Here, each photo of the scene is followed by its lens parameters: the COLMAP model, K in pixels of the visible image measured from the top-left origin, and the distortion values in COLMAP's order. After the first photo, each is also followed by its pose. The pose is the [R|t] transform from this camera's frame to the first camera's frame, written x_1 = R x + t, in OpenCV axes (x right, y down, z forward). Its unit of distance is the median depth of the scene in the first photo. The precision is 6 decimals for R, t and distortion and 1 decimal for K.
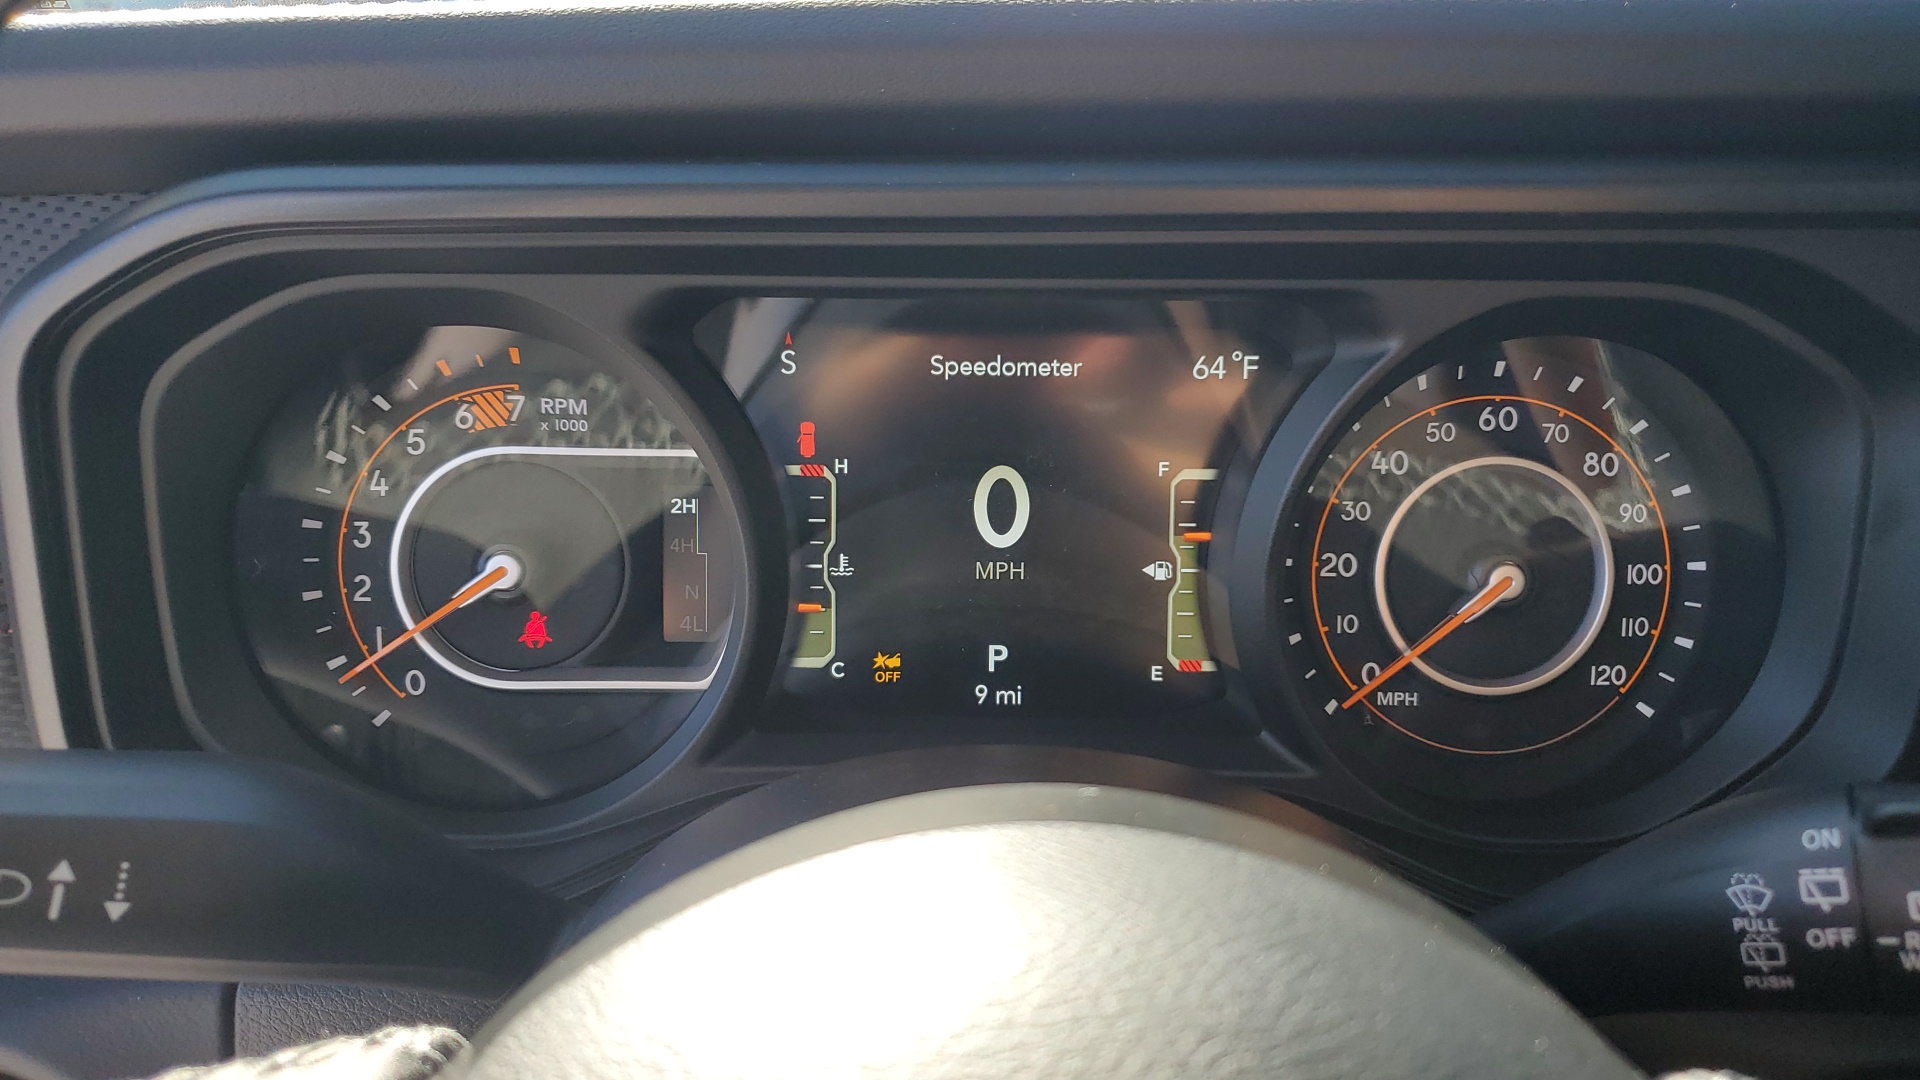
lens RADIAL K [[1531.0, 0, 969.8], [0, 1531.0, 556.9], [0, 0, 1]] dist [0.041294, -0.043902]
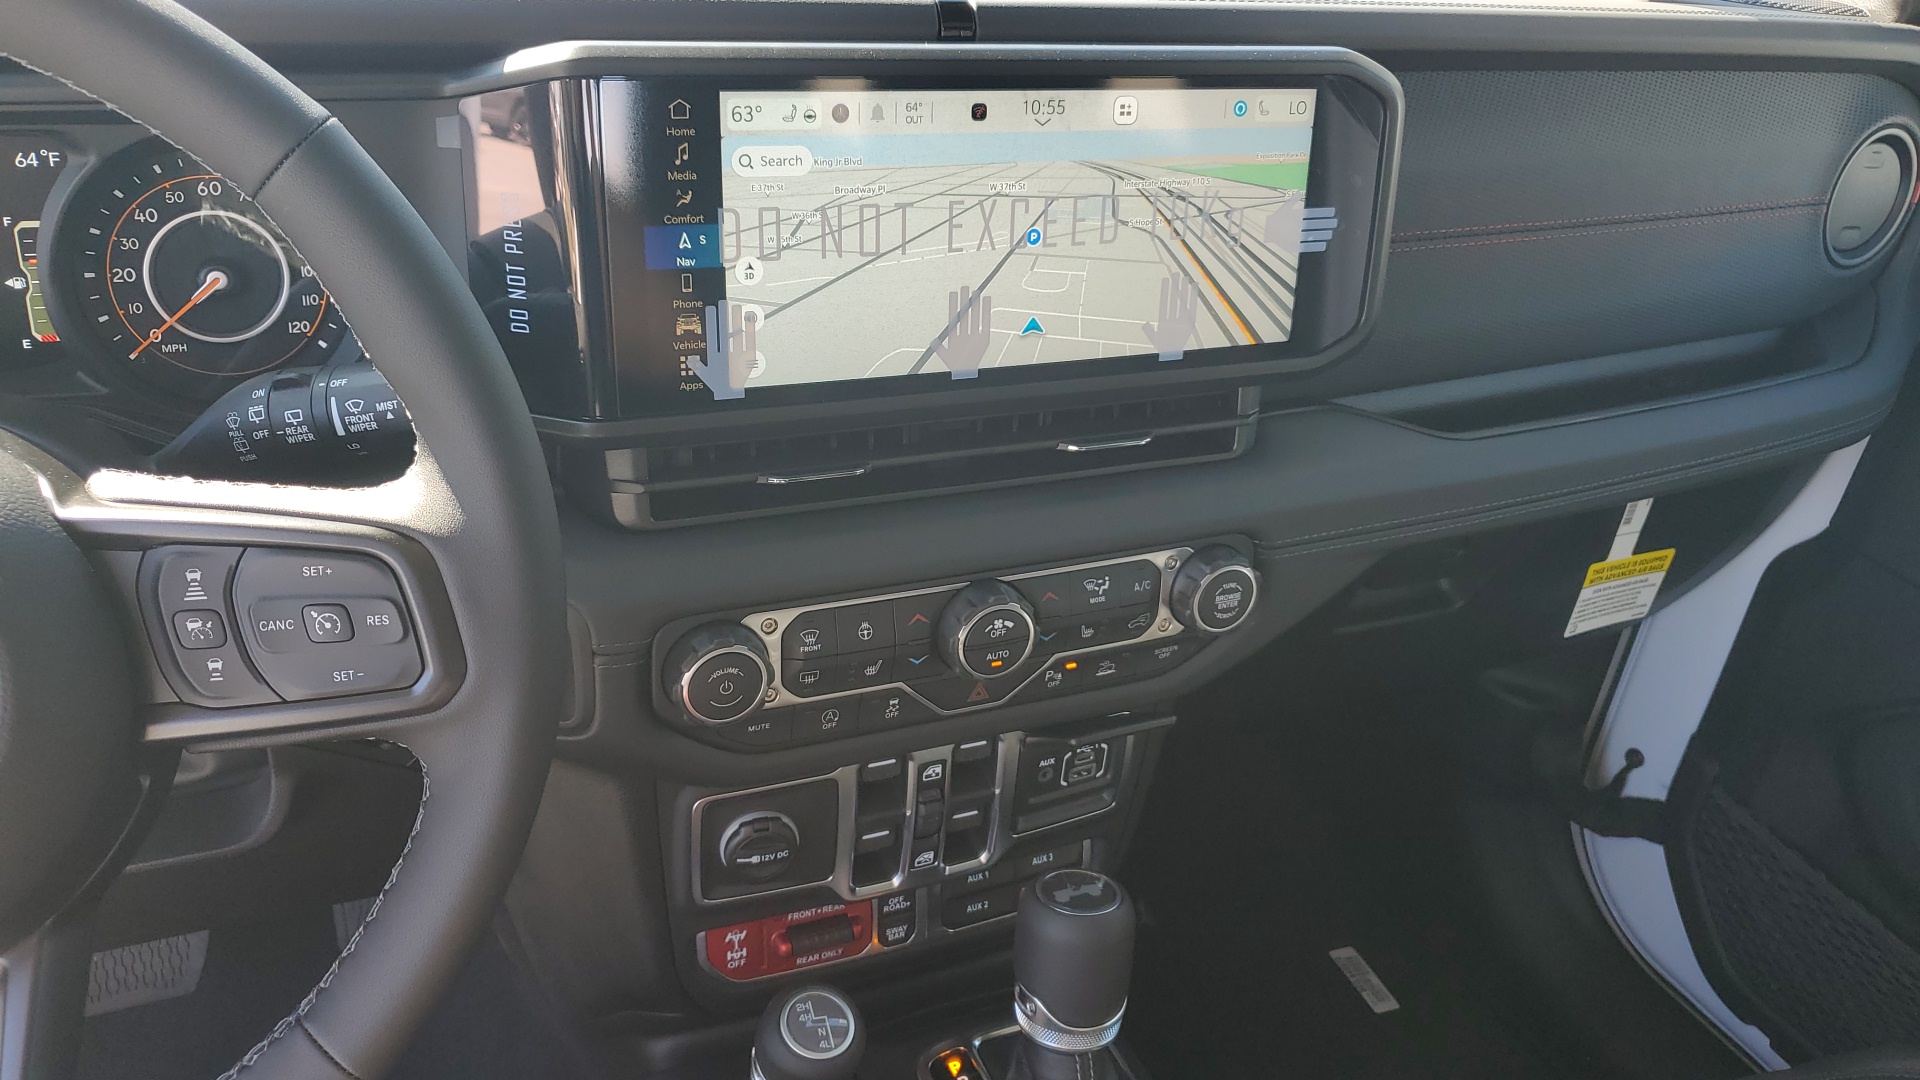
lens RADIAL K [[1531.0, 0, 973.6], [0, 1531.0, 550.9], [0, 0, 1]] dist [0.041294, -0.043902]
pose [[0.923935, -0.122295, 0.362474, 0.462160], [0.044311, 0.975359, 0.216130, -0.026122], [-0.379974, -0.183629, 0.906587, -1.053141]]
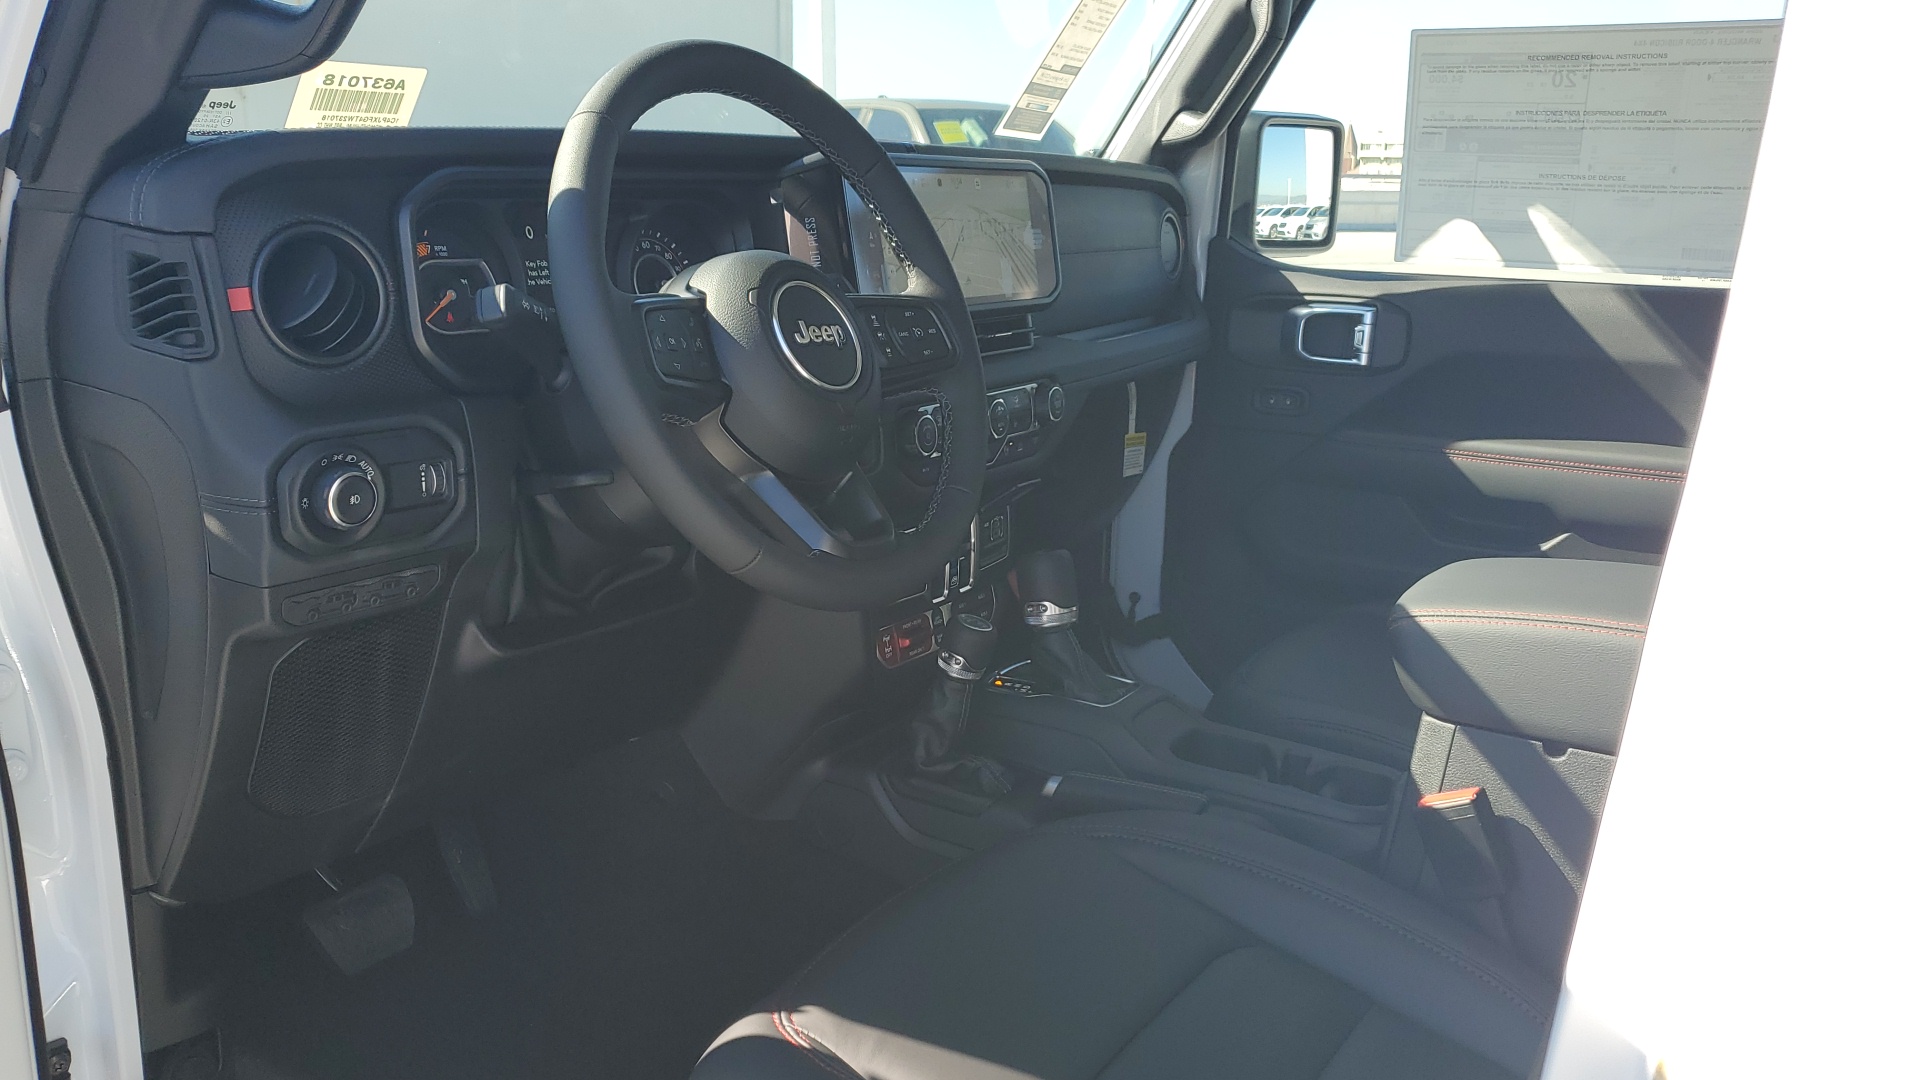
lens RADIAL K [[1531.0, 0, 968.5], [0, 1531.0, 546.5], [0, 0, 1]] dist [0.041294, -0.043902]
pose [[0.553536, -0.194881, 0.809703, -2.359614], [0.266145, 0.962648, 0.049749, 0.631591], [-0.789154, 0.187961, 0.584728, -1.635020]]
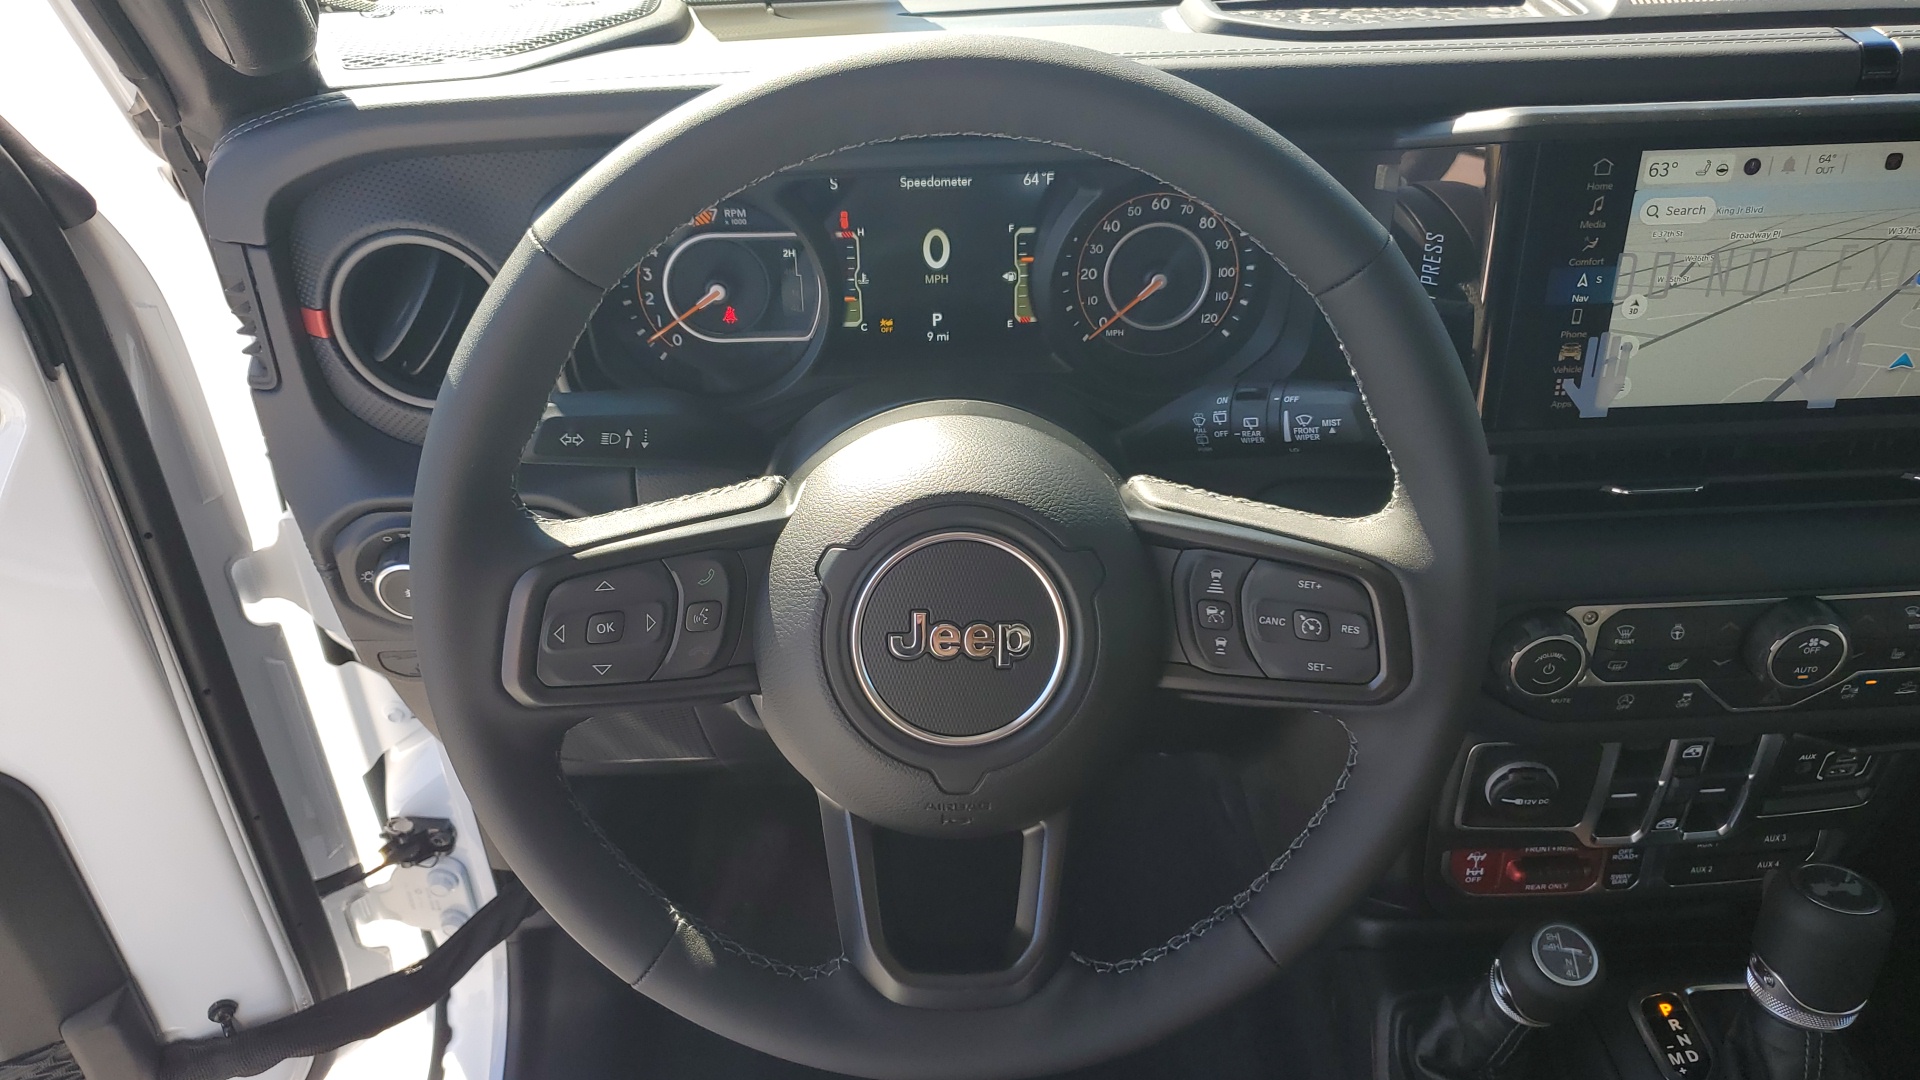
lens RADIAL K [[1531.0, 0, 961.9], [0, 1531.0, 555.2], [0, 0, 1]] dist [0.041294, -0.043902]
pose [[0.999293, -0.035571, 0.012204, 0.015640], [0.029776, 0.946627, 0.320953, -0.325514], [-0.022969, -0.320362, 0.947017, -1.220977]]
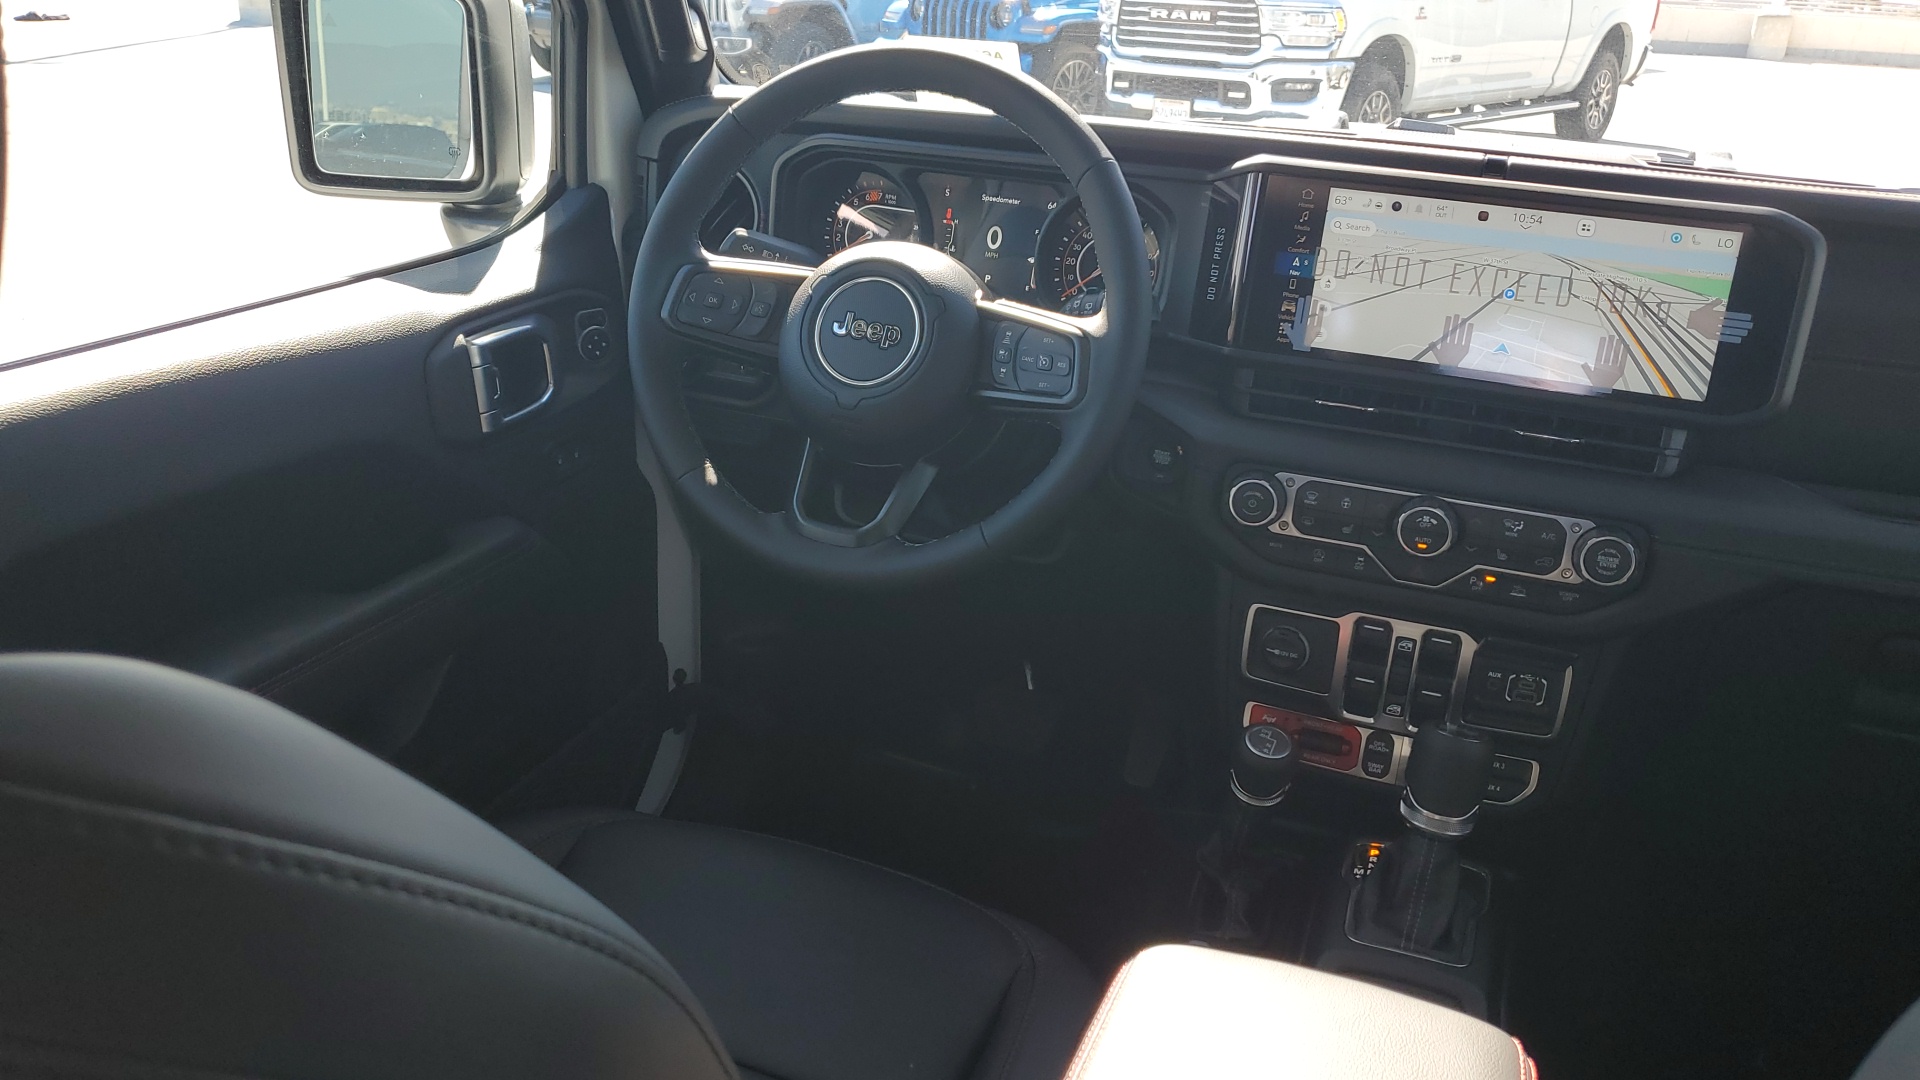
lens RADIAL K [[1531.0, 0, 974.6], [0, 1531.0, 540.5], [0, 0, 1]] dist [0.041294, -0.043902]
pose [[0.929013, 0.174383, -0.326381, 1.373595], [-0.163129, 0.984669, 0.061770, 0.493384], [0.332149, -0.004143, 0.943218, -2.646342]]
